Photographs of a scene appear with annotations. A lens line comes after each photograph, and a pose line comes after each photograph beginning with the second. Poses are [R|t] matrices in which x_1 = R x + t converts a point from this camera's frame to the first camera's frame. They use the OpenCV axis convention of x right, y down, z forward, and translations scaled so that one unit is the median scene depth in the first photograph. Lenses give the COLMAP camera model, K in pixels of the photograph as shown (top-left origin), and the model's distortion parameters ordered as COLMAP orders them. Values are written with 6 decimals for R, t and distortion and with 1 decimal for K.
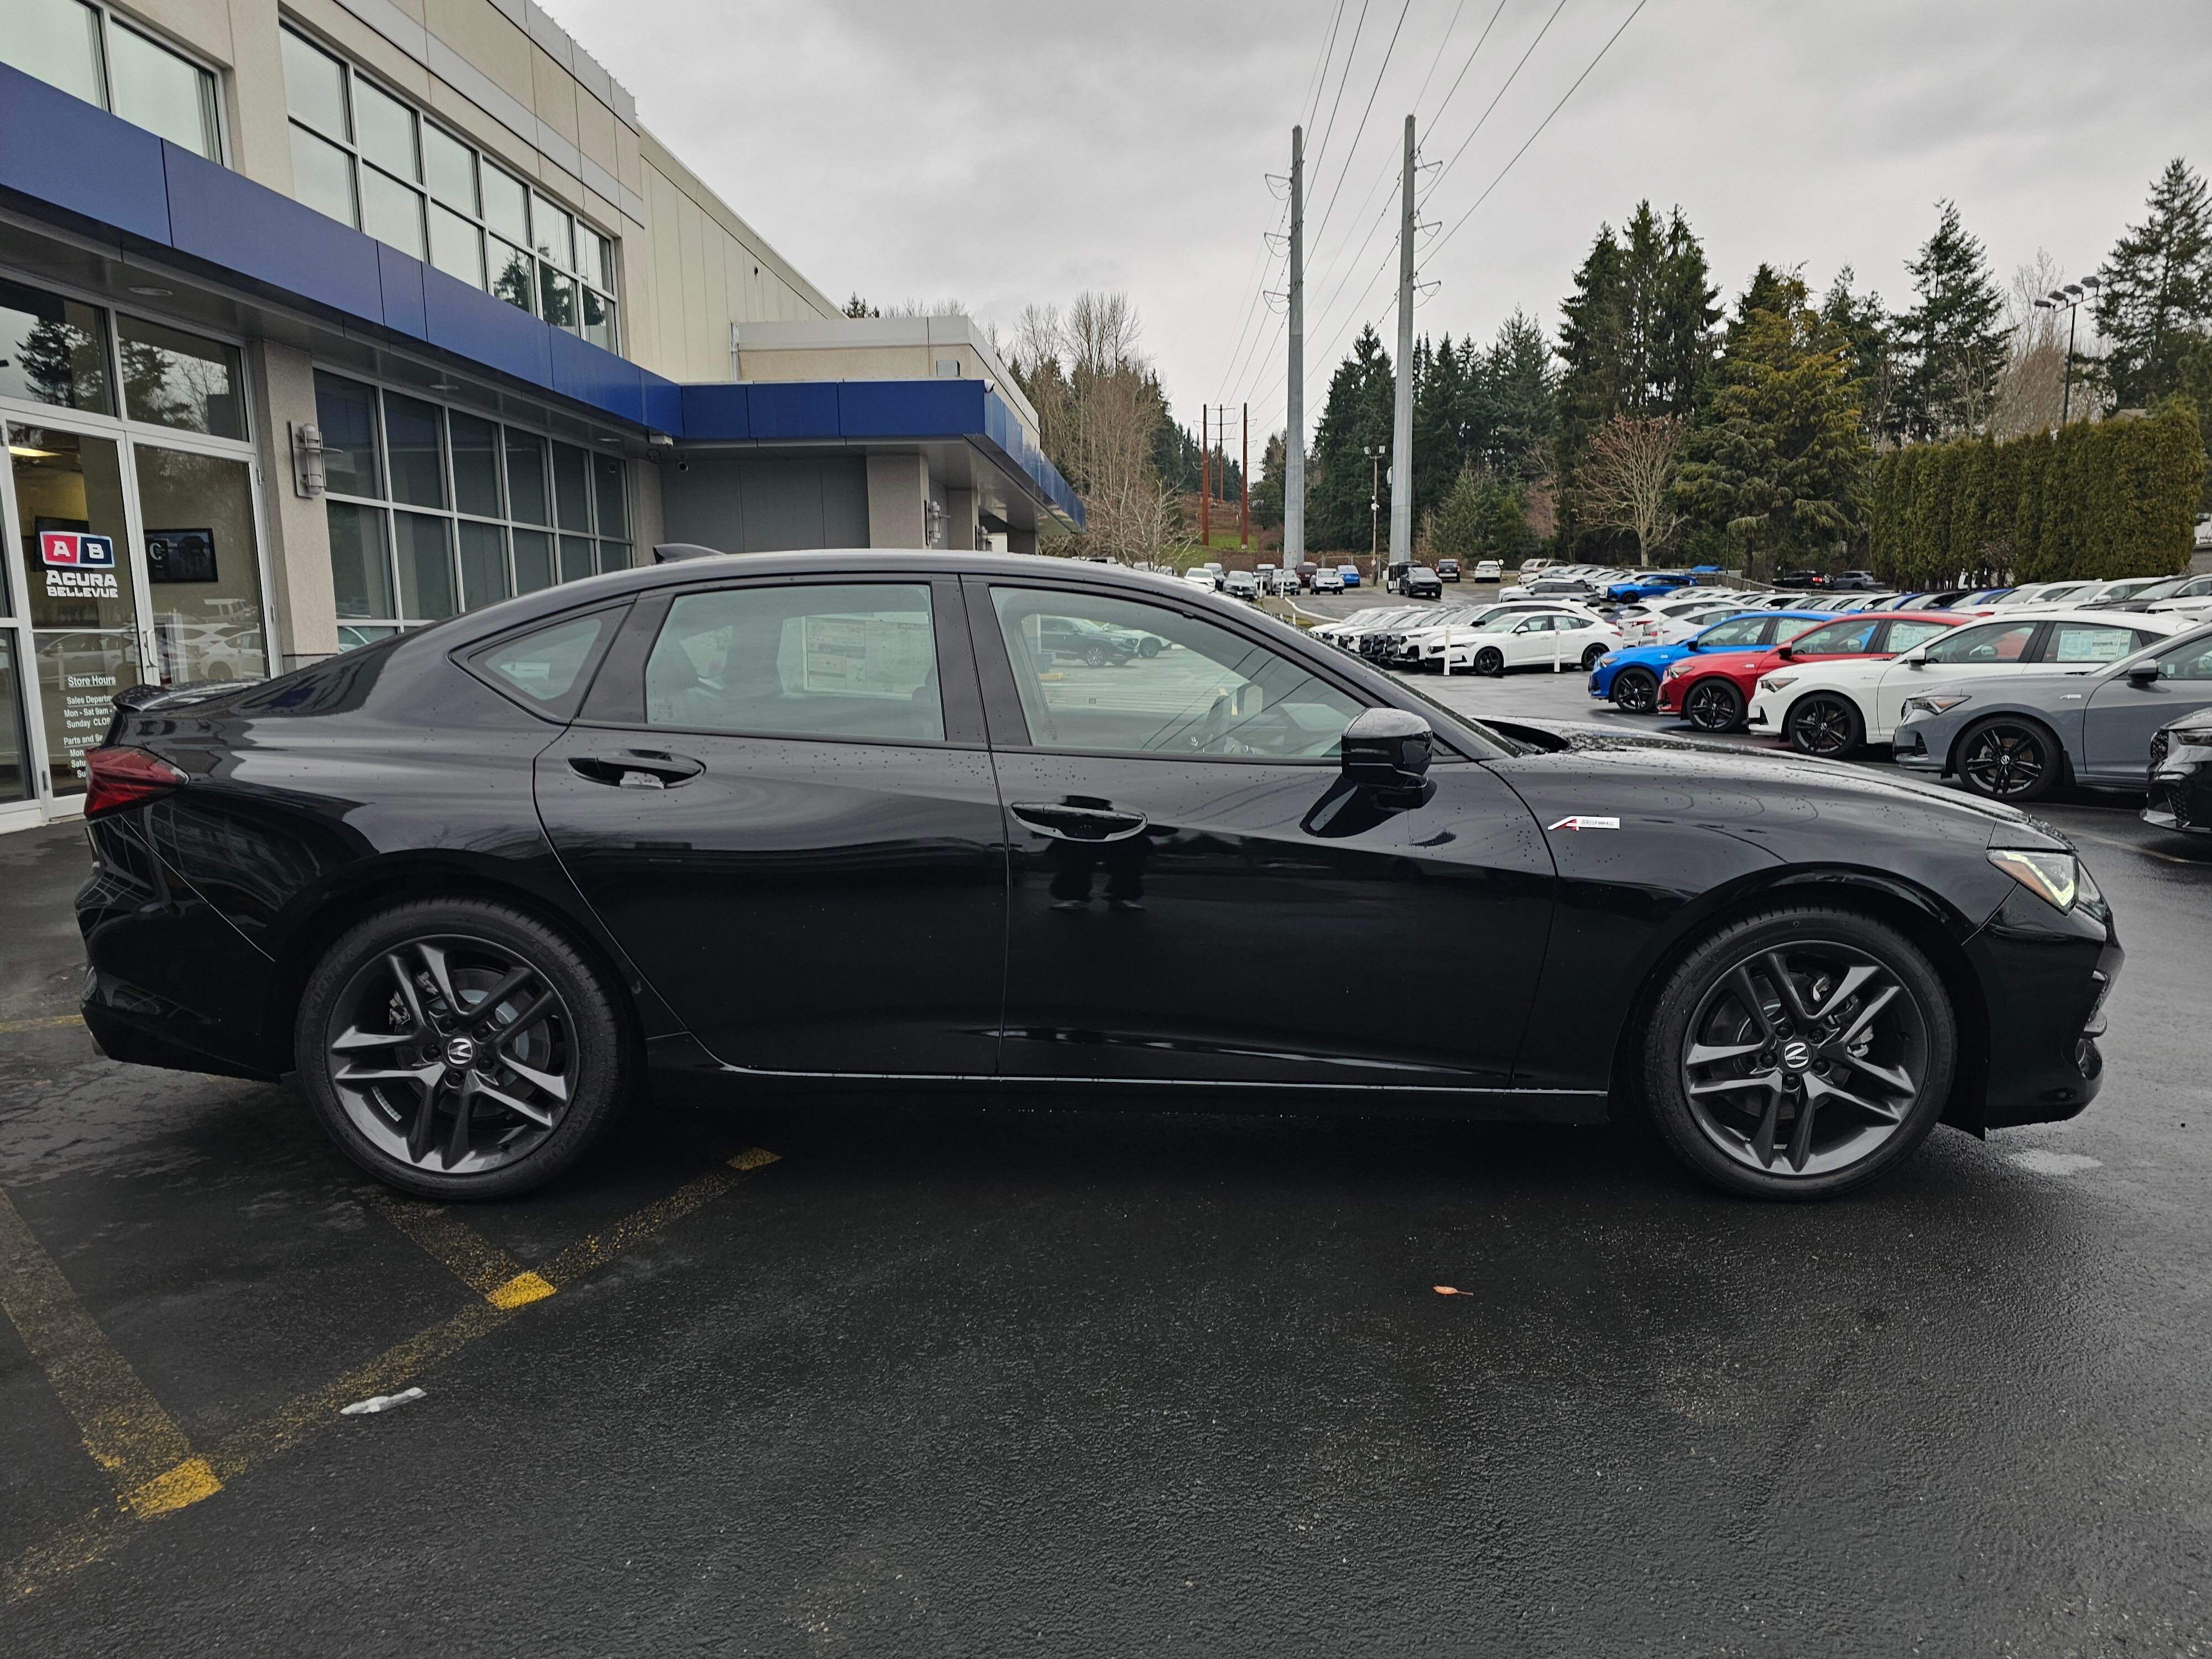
lens RADIAL K [[1505.8, 0, 1106.0], [0, 1505.8, 829.5], [0, 0, 1]] dist [0.005165, -0.011420]
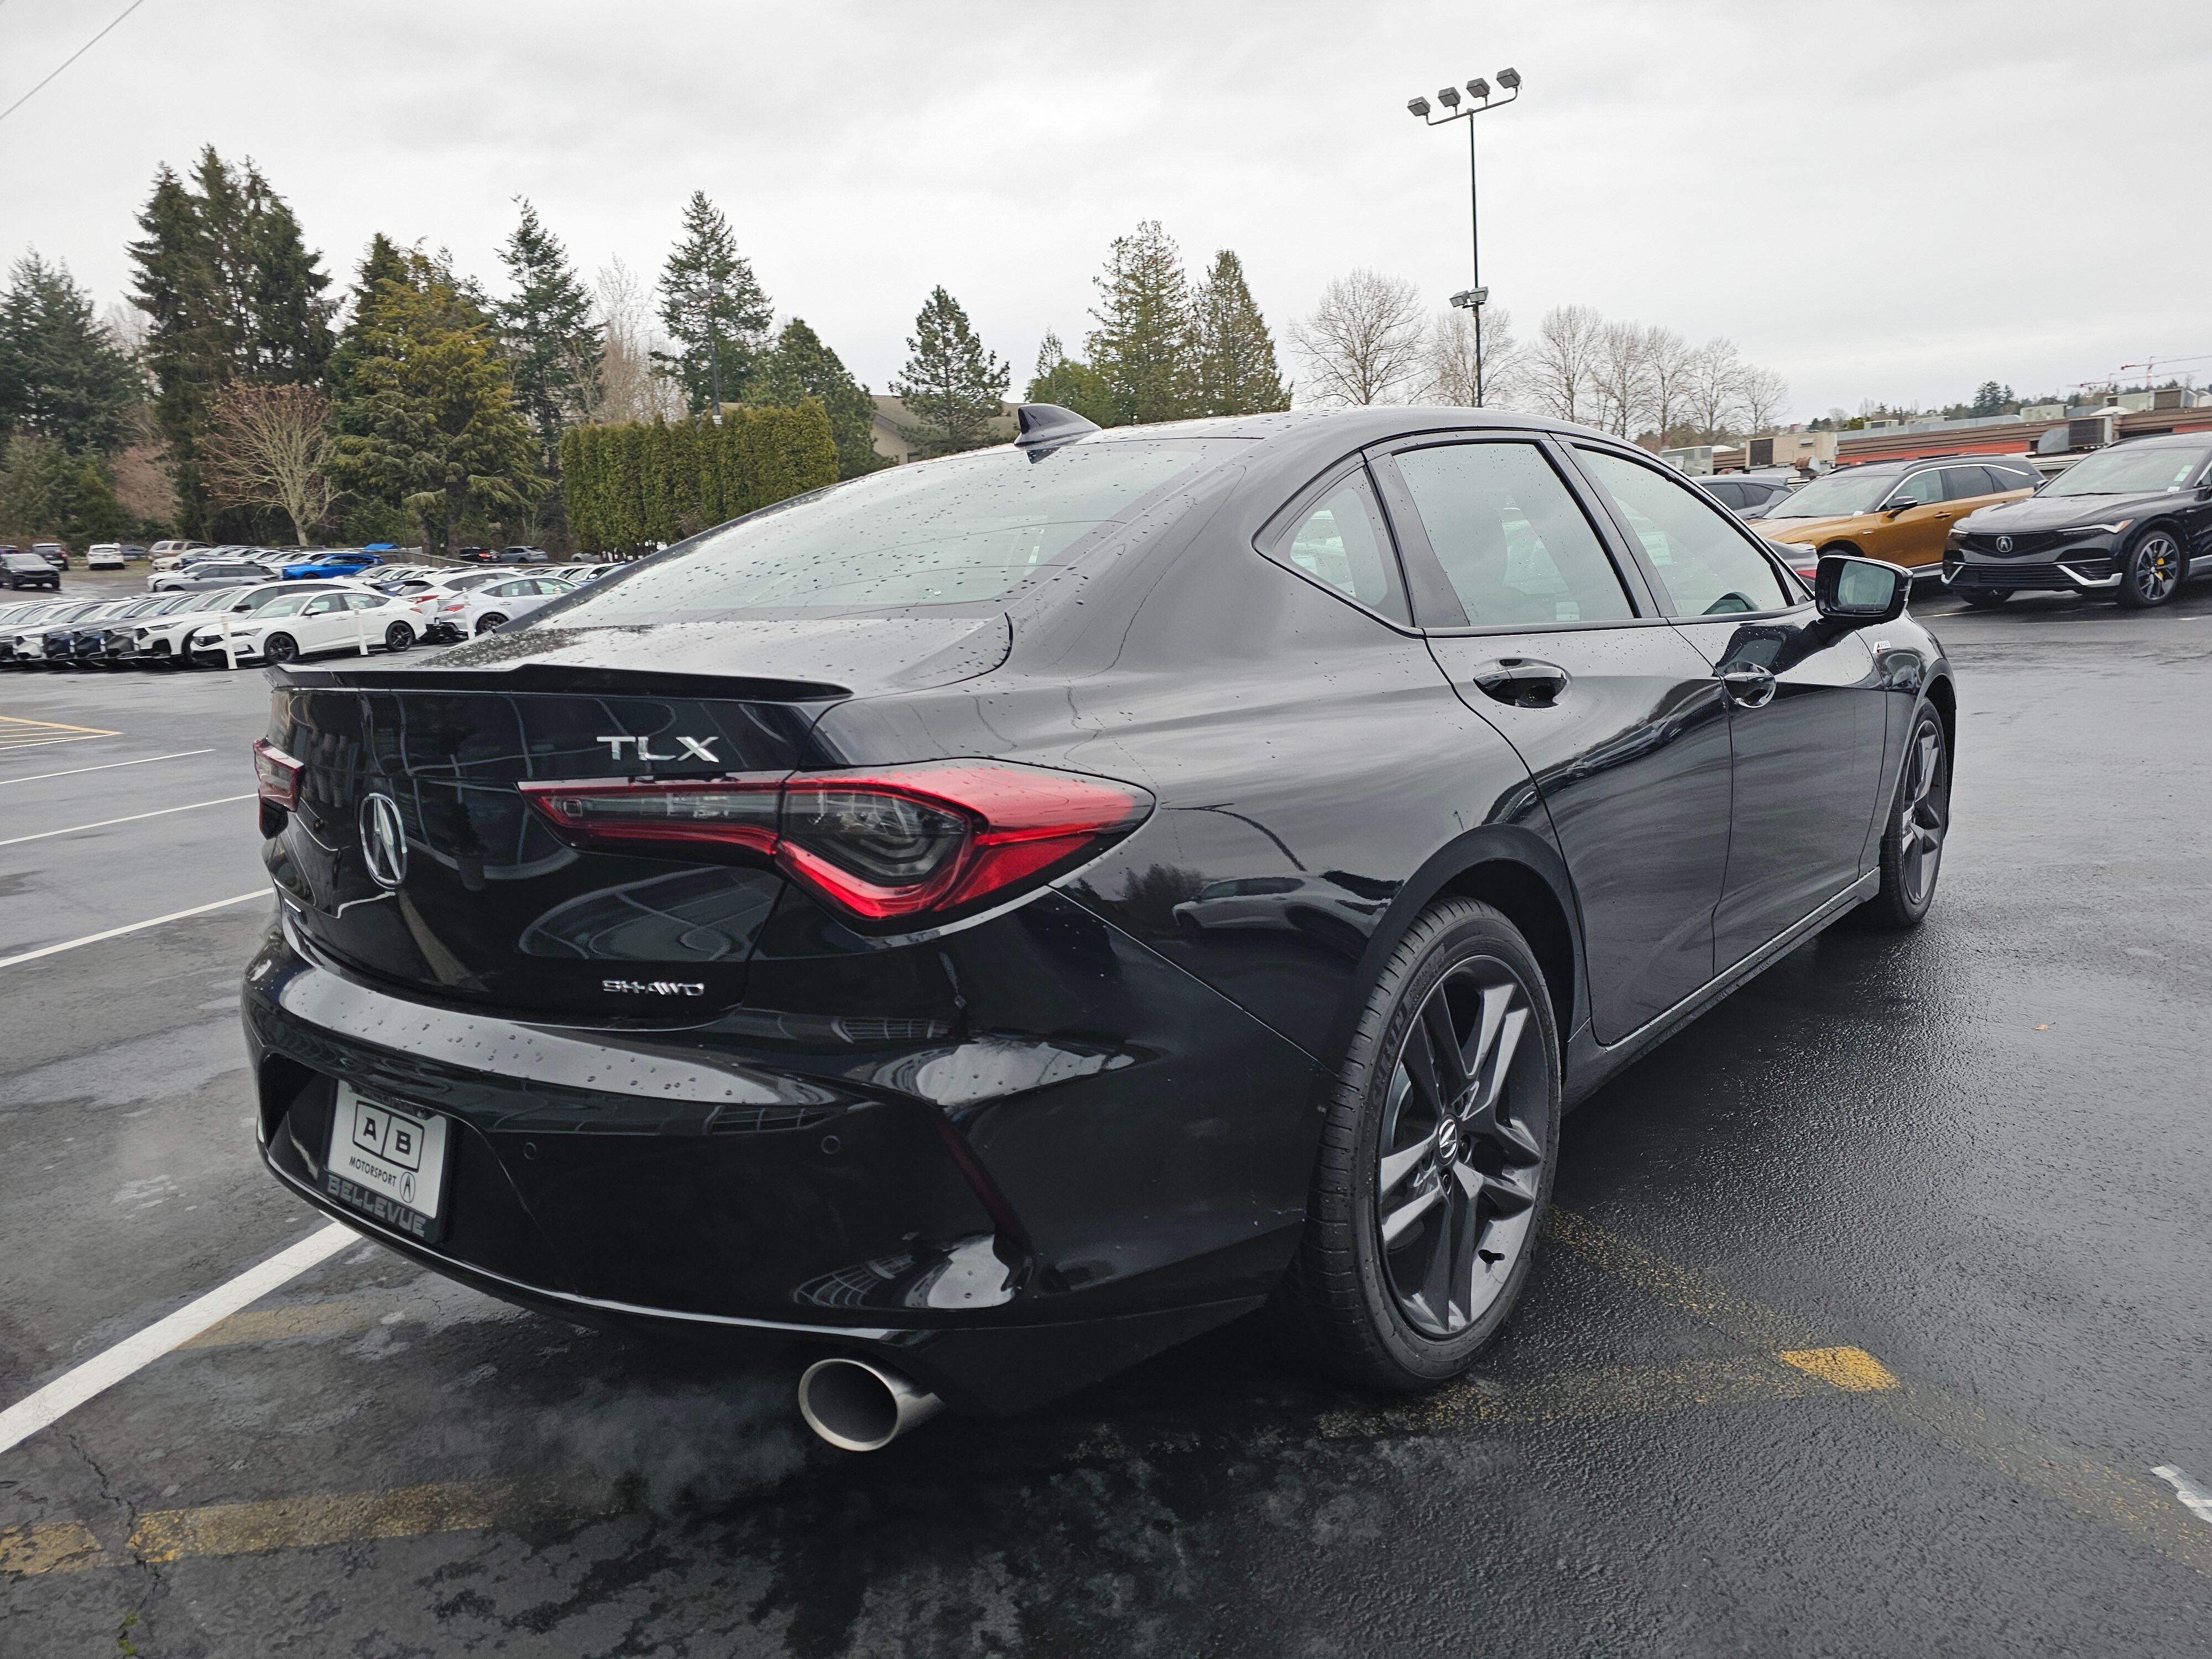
lens RADIAL K [[1529.2, 0, 1048.4], [0, 1529.2, 772.4], [0, 0, 1]] dist [0.046703, -0.048326]
pose [[0.632618, -0.133286, 0.762908, -0.091776], [0.158178, 0.986551, 0.041194, -0.005406], [-0.758138, 0.094615, 0.645193, 0.061820]]
